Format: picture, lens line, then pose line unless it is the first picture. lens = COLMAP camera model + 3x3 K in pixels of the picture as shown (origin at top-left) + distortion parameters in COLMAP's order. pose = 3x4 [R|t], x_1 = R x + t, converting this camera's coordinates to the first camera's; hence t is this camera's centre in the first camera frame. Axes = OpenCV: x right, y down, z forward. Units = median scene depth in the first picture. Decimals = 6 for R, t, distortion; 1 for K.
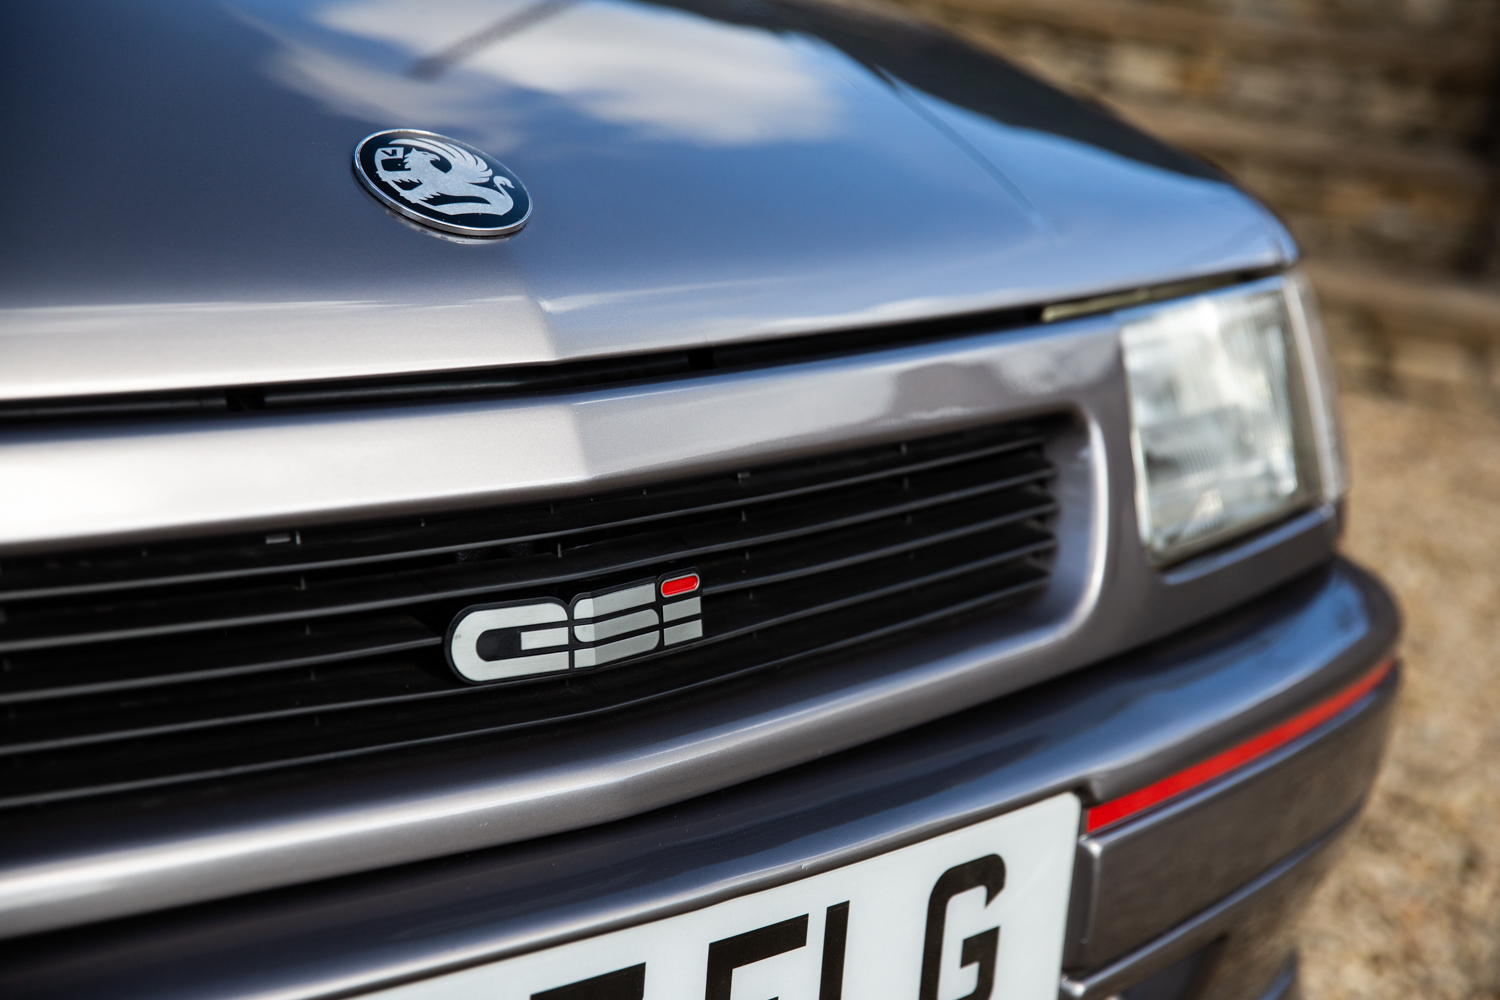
lens RADIAL K [[2704.5, 0, 750.5], [0, 2704.5, 499.4], [0, 0, 1]] dist [0.022691, 0.046139]
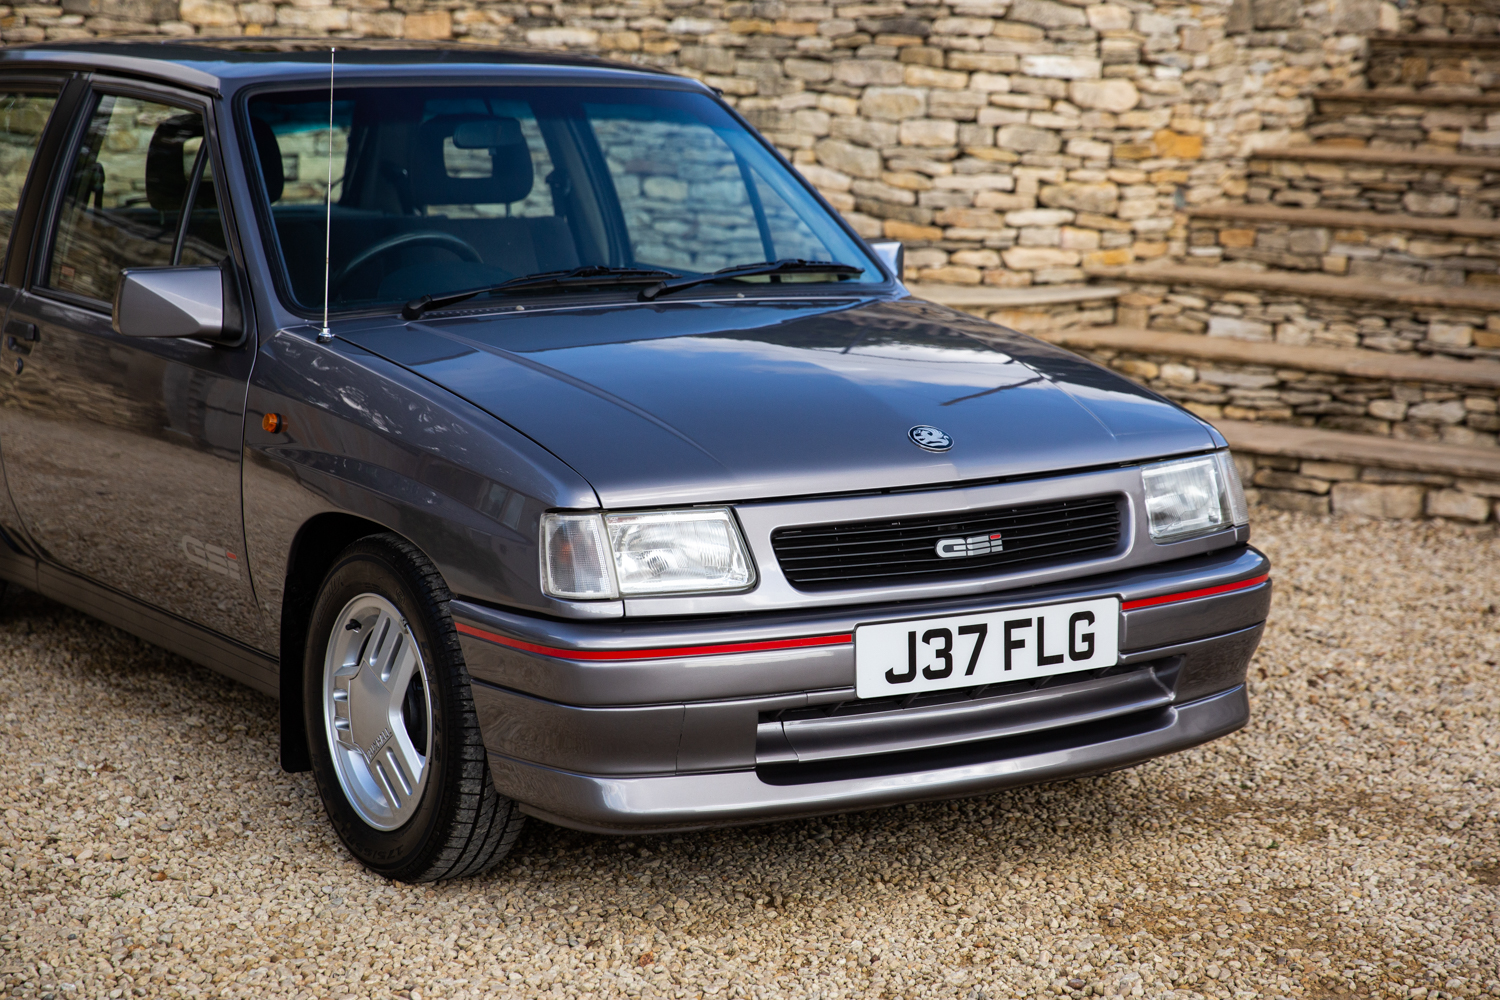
lens RADIAL K [[2994.7, 0, 751.2], [0, 2994.7, 501.3], [0, 0, 1]] dist [0.197145, 0.152416]
pose [[0.979079, -0.059973, -0.194441, 0.482289], [0.039826, 0.993577, -0.105920, 0.433467], [0.199545, 0.095961, 0.975179, -3.356834]]
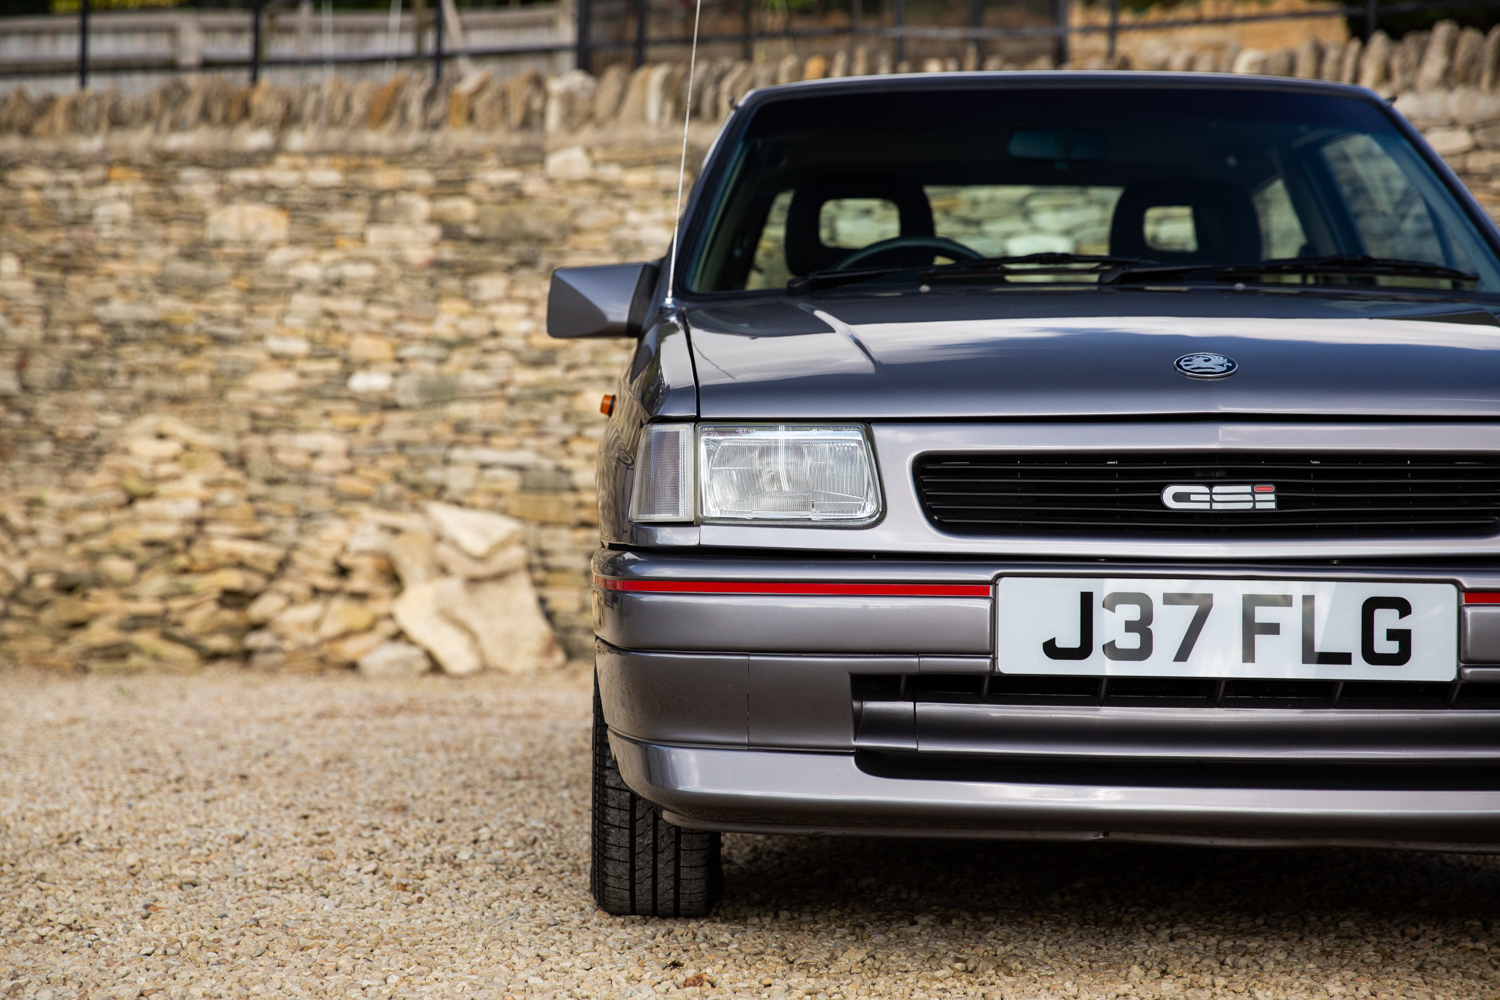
lens RADIAL K [[2923.0, 0, 706.9], [0, 2923.0, 514.4], [0, 0, 1]] dist [0.179223, 0.274705]
pose [[0.712975, -0.089643, -0.695436, 1.753178], [-0.107666, 0.966037, -0.234906, 0.870787], [0.692874, 0.242357, 0.679109, -1.551264]]
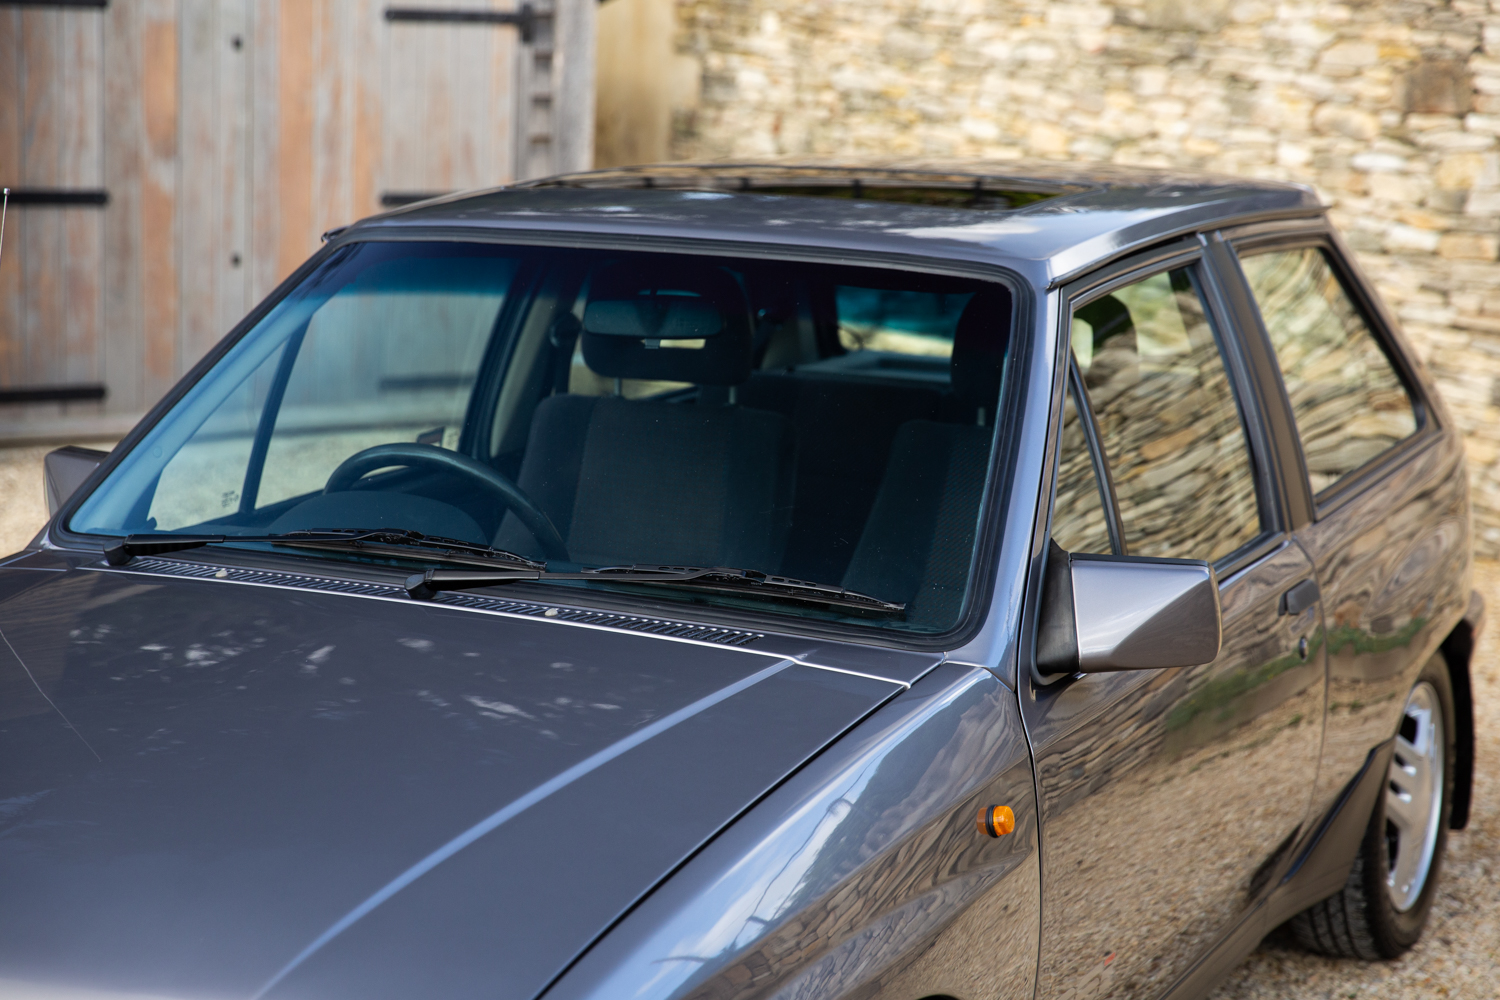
lens RADIAL K [[2873.2, 0, 751.2], [0, 2873.2, 484.9], [0, 0, 1]] dist [0.230079, -0.114147]
pose [[0.330731, 0.060664, -0.941773, 2.463421], [-0.218885, 0.975650, -0.014021, -0.602686], [0.917990, 0.210778, 0.335956, 0.764601]]
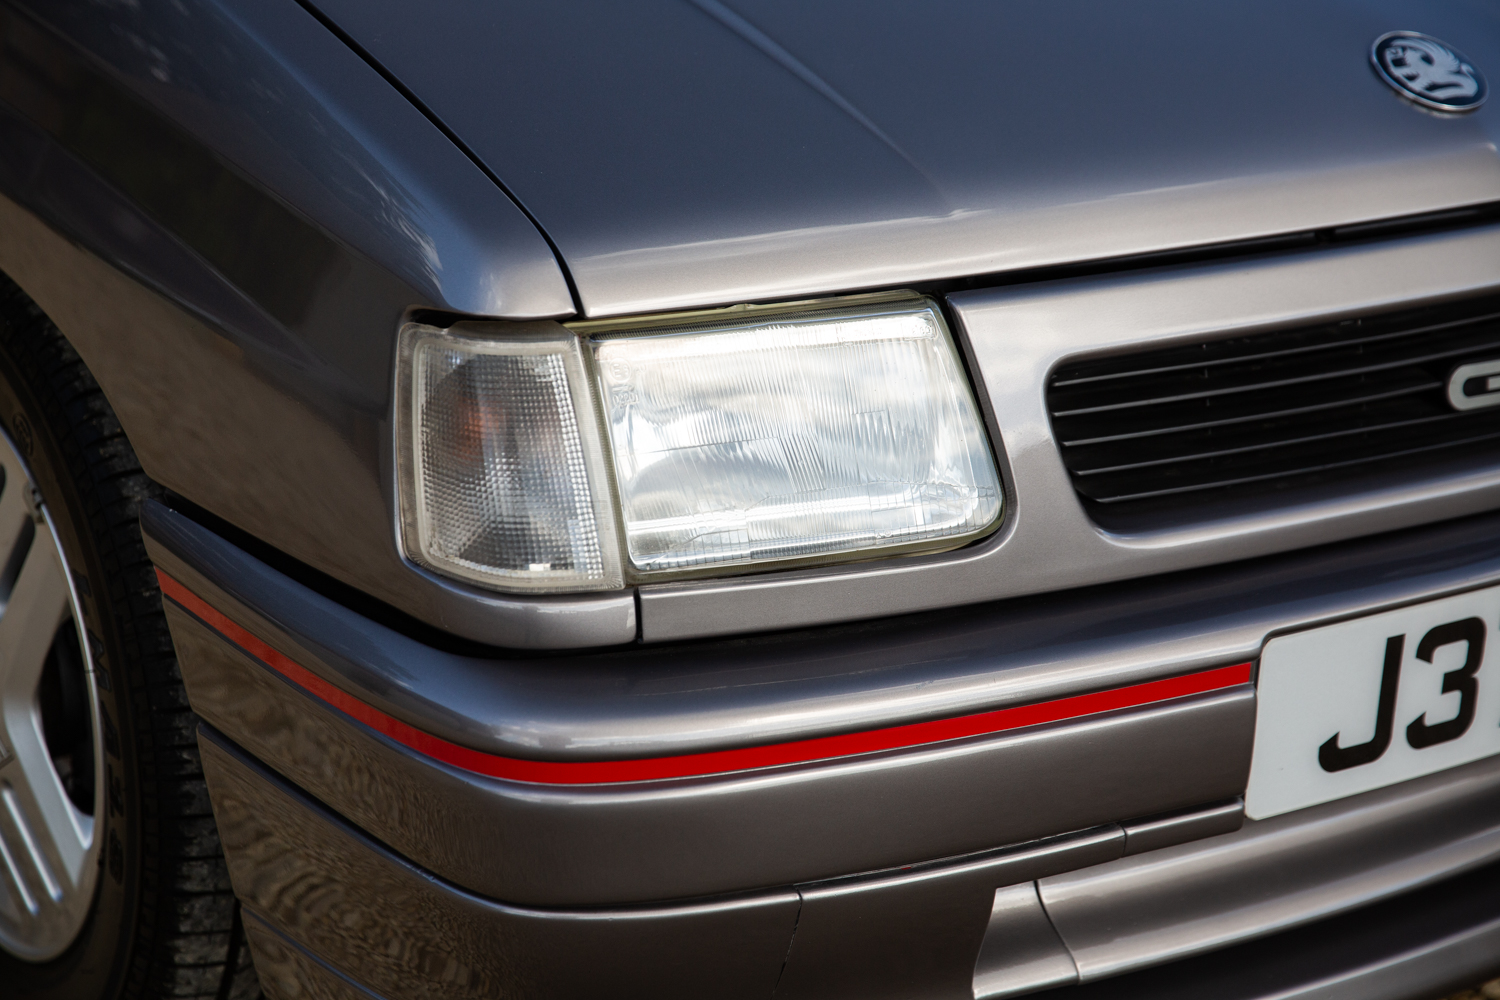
lens RADIAL K [[2770.9, 0, 746.3], [0, 2770.9, 501.8], [0, 0, 1]] dist [0.203757, 0.030143]
pose [[0.989209, 0.026334, -0.144122, -0.261499], [-0.005542, 0.989736, 0.142802, -0.104626], [0.146403, -0.140463, 0.979202, -0.625260]]
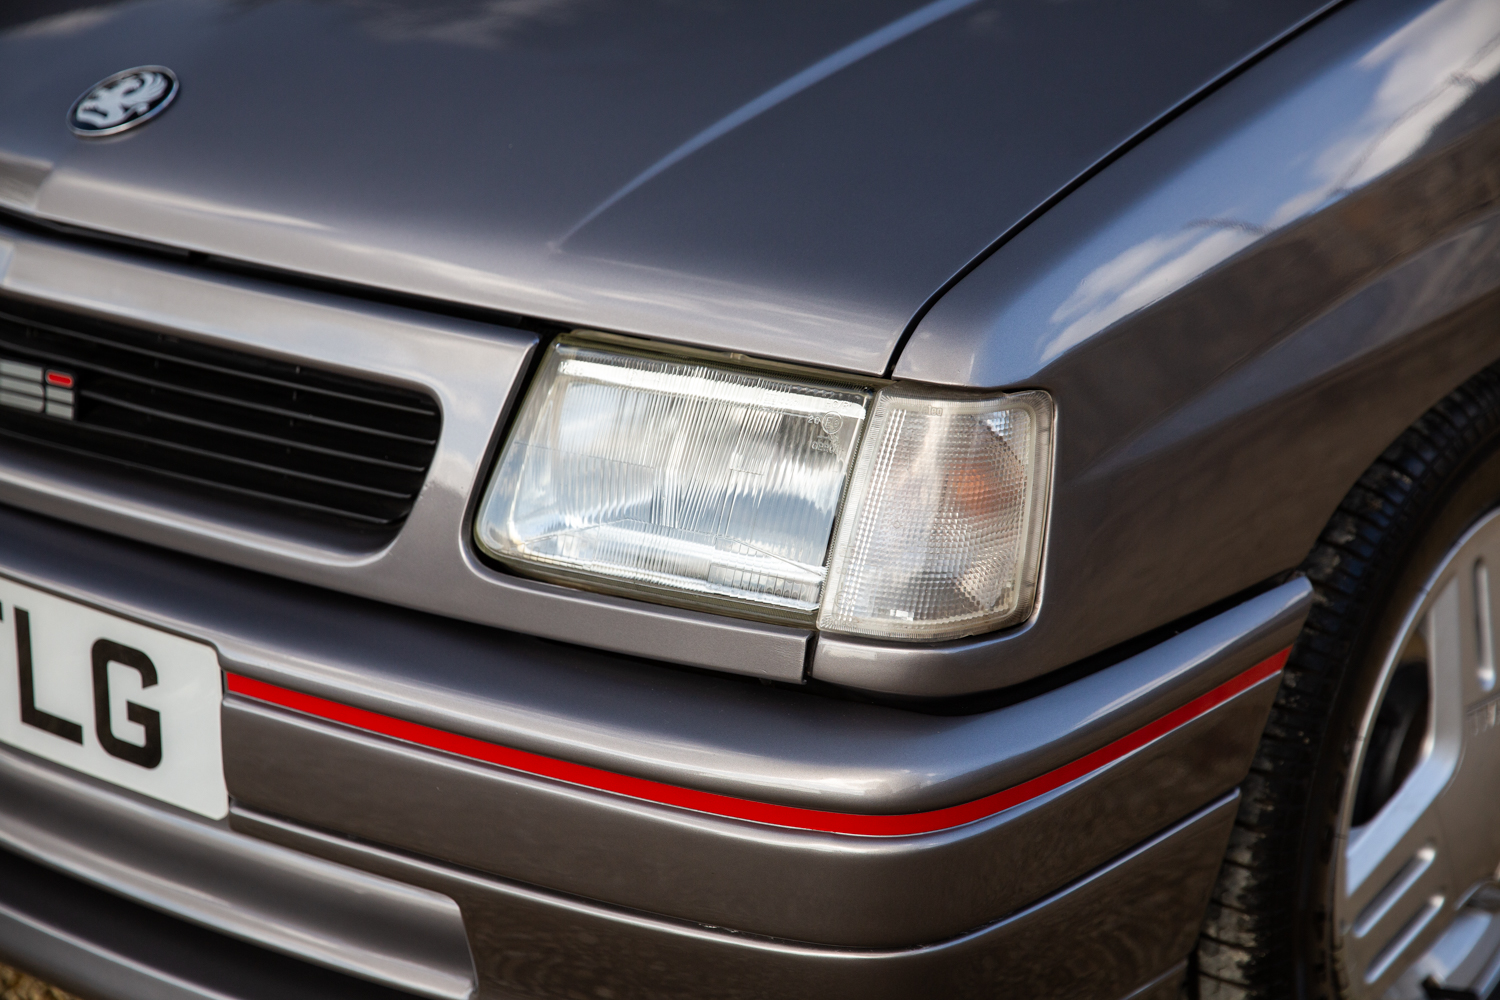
lens RADIAL K [[2899.0, 0, 793.6], [0, 2899.0, 499.8], [0, 0, 1]] dist [0.002426, 0.029784]
pose [[0.125157, 0.264199, -0.956313, 1.647259], [-0.225894, 0.946164, 0.231831, -0.385955], [0.966079, 0.187010, 0.178100, 1.143195]]
